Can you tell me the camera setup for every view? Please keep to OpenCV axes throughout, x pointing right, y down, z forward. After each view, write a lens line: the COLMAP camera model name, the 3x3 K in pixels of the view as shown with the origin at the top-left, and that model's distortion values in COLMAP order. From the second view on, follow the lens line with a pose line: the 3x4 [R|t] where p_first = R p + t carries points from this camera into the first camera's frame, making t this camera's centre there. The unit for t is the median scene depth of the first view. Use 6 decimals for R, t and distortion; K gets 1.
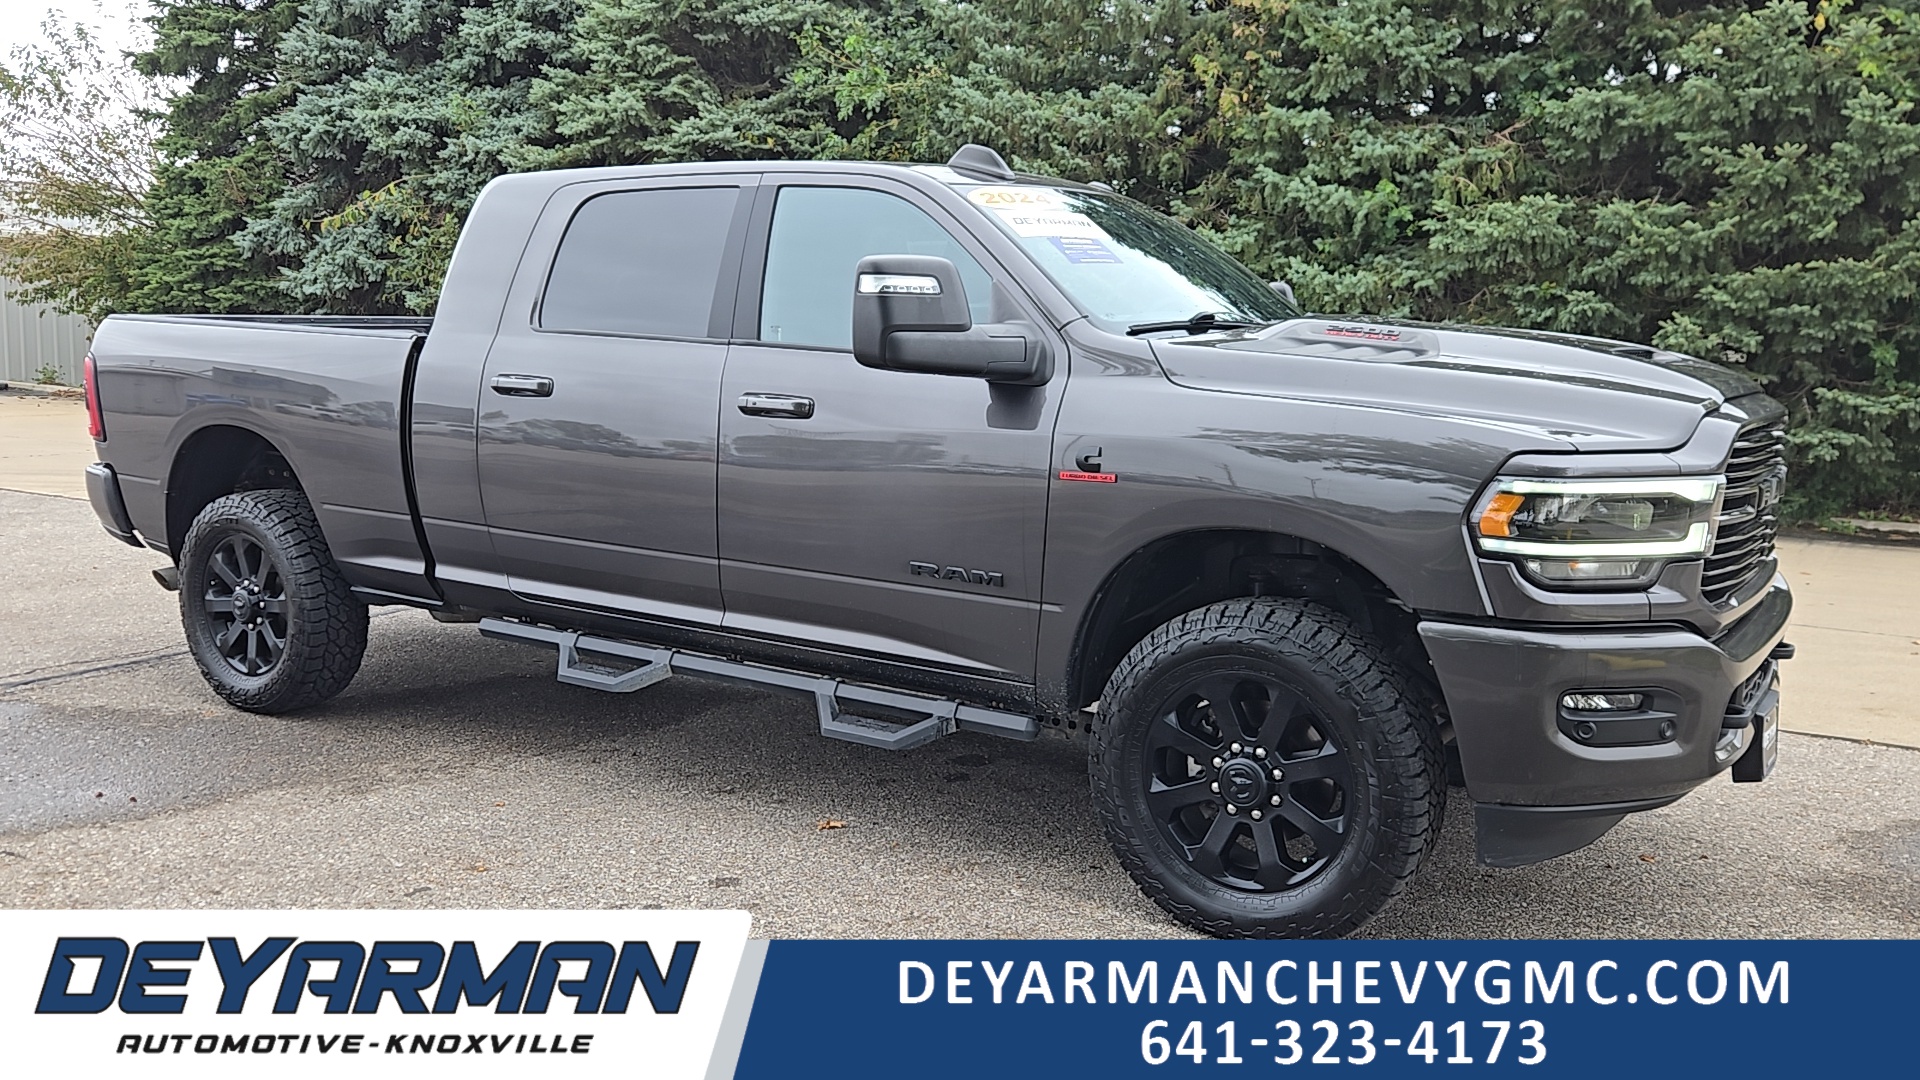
lens RADIAL K [[1595.1, 0, 955.8], [0, 1595.1, 535.7], [0, 0, 1]] dist [0.018312, -0.011069]
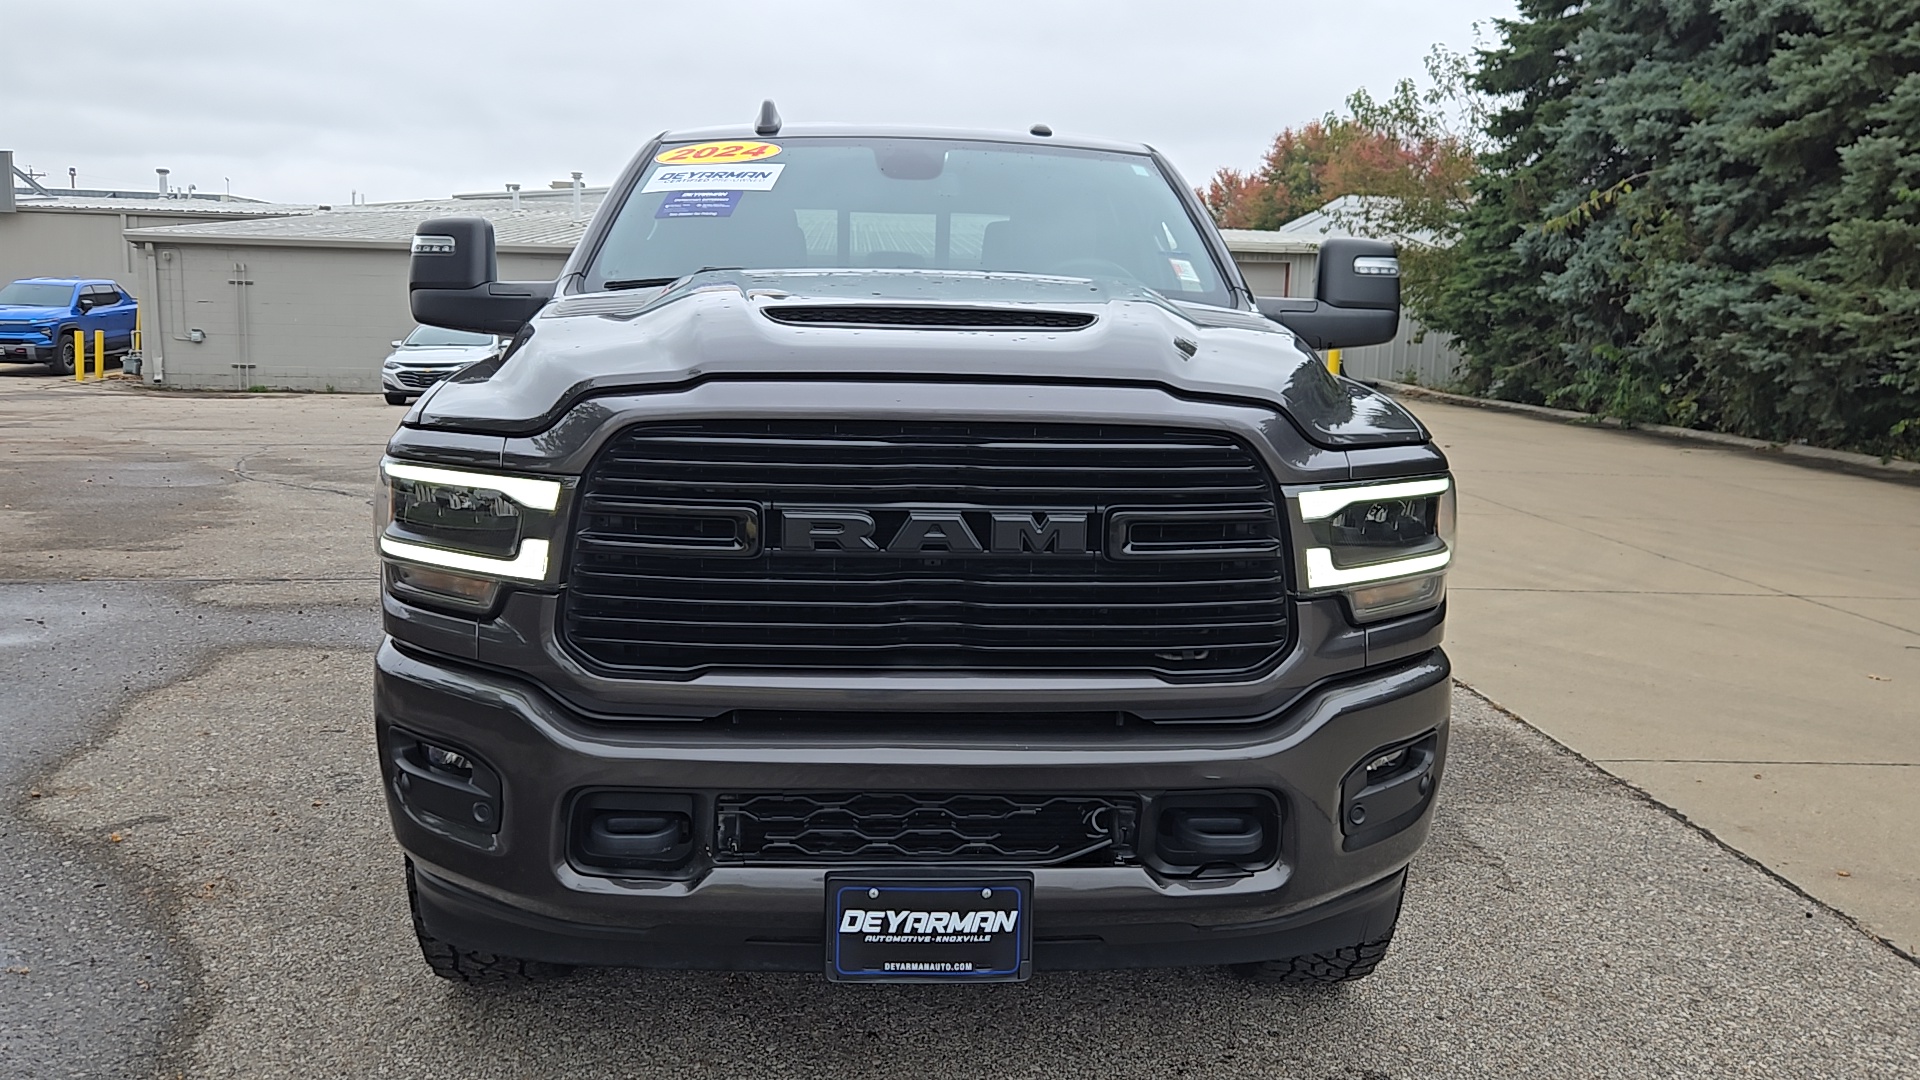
lens RADIAL K [[1602.5, 0, 953.1], [0, 1602.5, 537.1], [0, 0, 1]] dist [0.011576, -0.013148]
pose [[0.588876, 0.113924, -0.800154, 0.188946], [-0.122305, 0.991176, 0.051110, -0.010577], [0.798916, 0.067765, 0.597613, 0.122601]]
